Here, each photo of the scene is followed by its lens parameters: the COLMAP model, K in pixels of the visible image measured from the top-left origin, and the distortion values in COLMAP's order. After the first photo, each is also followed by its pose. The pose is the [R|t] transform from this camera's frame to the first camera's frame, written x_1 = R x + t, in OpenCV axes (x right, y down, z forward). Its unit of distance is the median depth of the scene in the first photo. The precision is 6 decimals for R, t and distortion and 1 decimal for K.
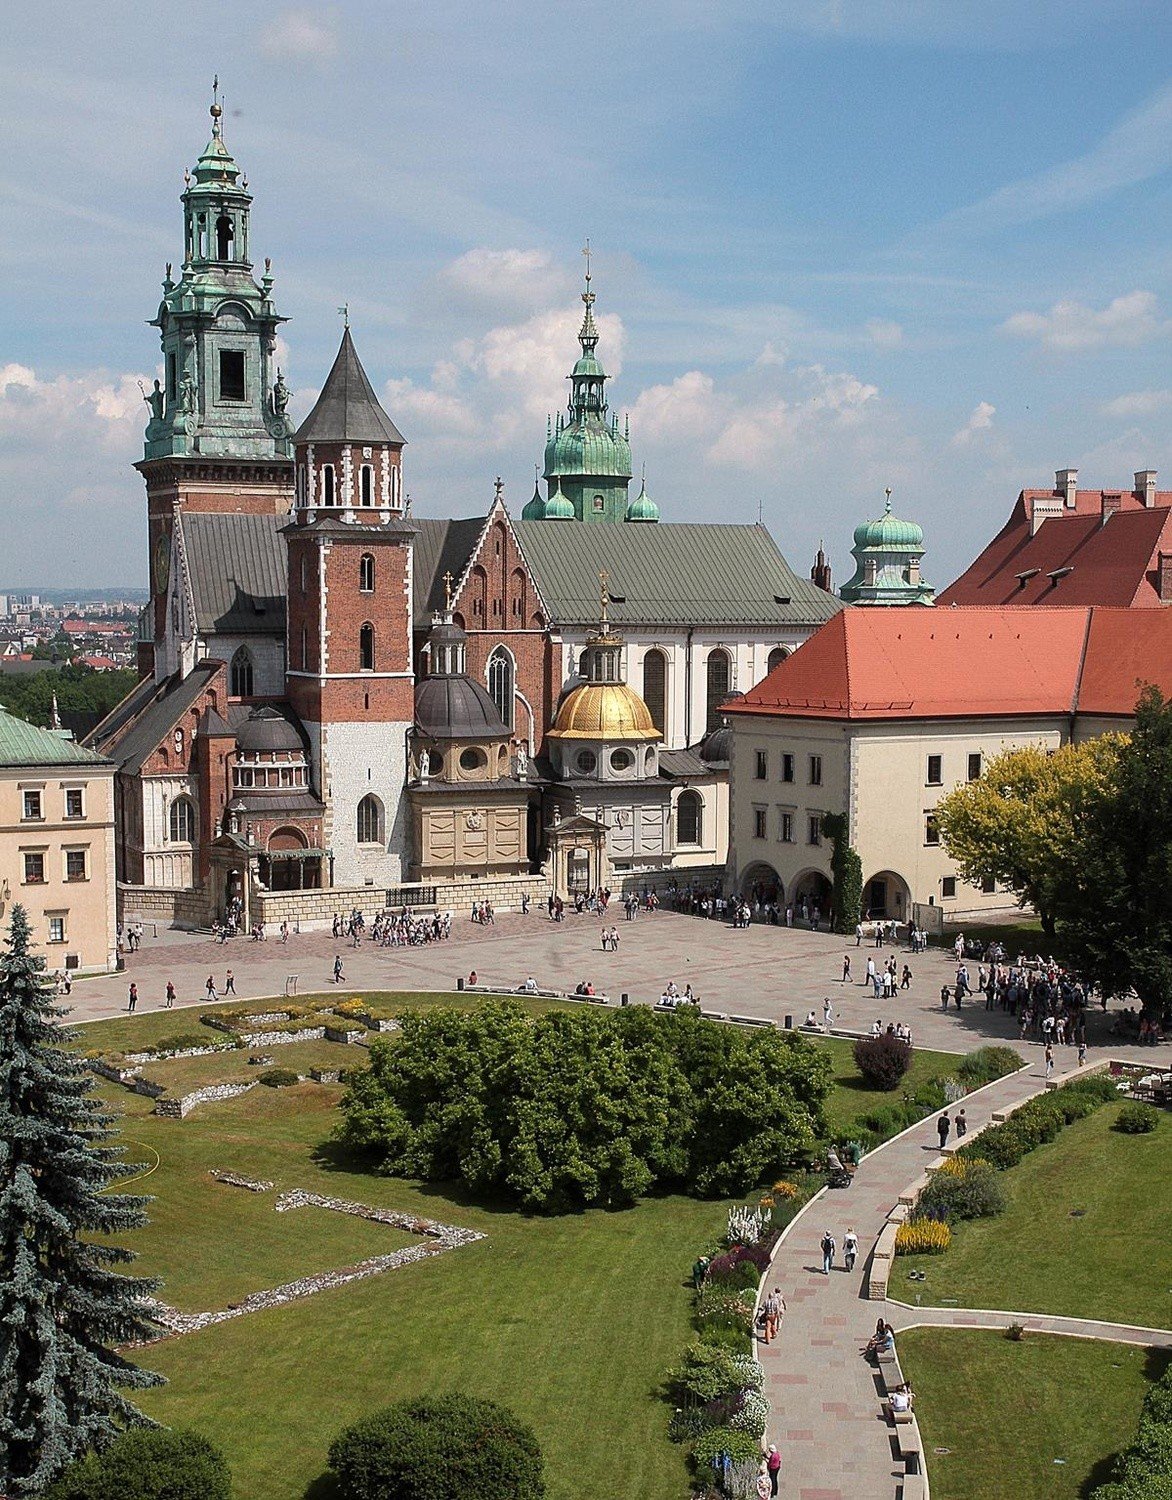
lens RADIAL K [[2266.5, 0, 585.1], [0, 2266.5, 943.5], [0, 0, 1]] dist [-0.055363, 0.178292]
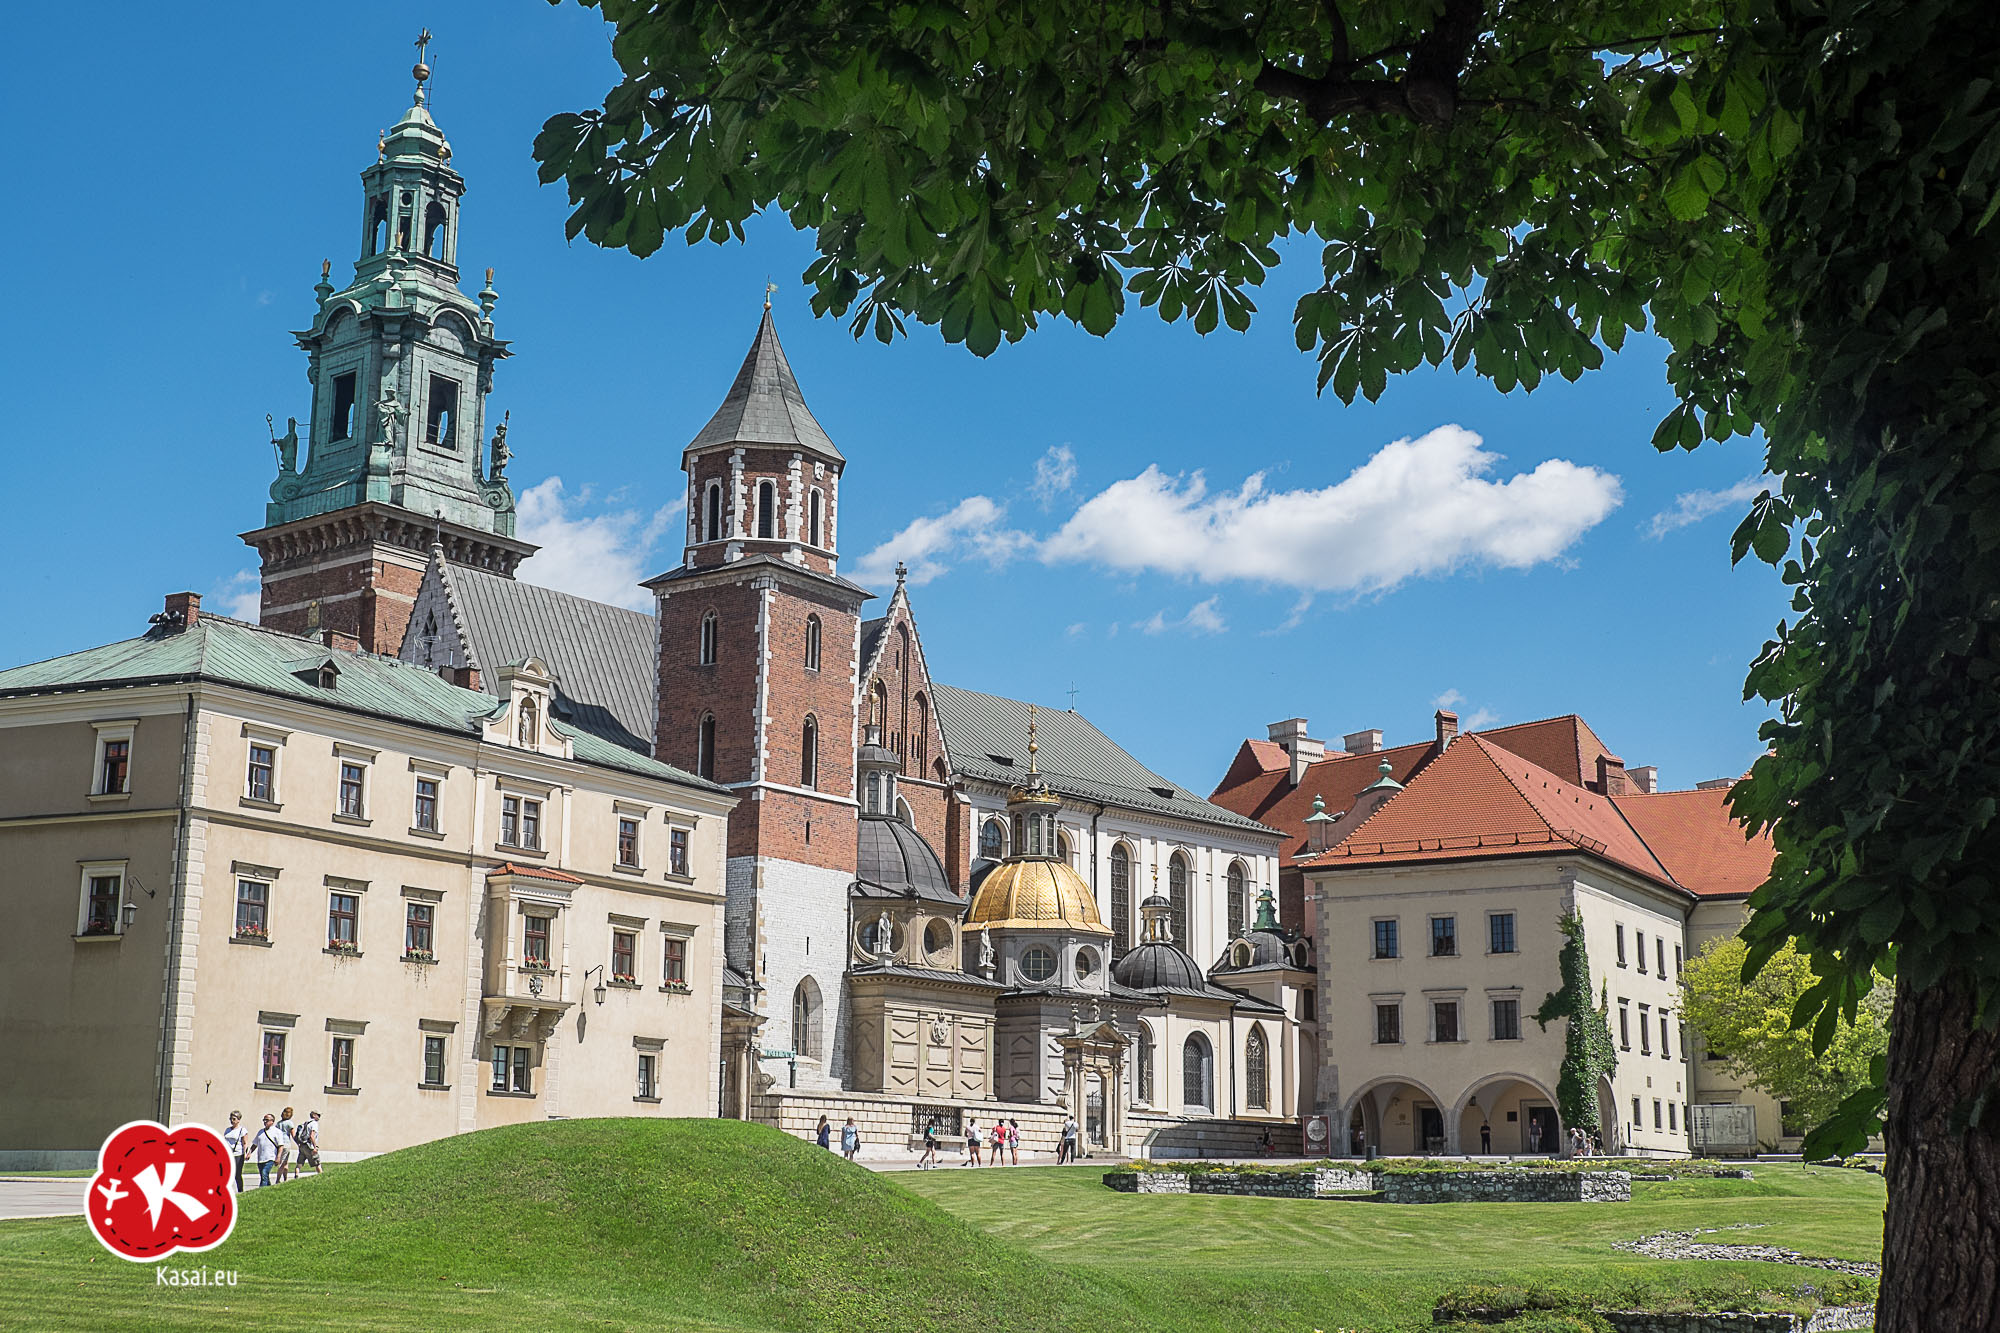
lens RADIAL K [[2504.3, 0, 1000.0], [0, 2504.3, 666.5], [0, 0, 1]] dist [-0.018812, -0.017223]
pose [[0.896900, 0.093753, 0.432181, -0.345213], [0.063082, 0.940153, -0.334862, 0.087428], [-0.437710, 0.327600, 0.837310, 0.345689]]
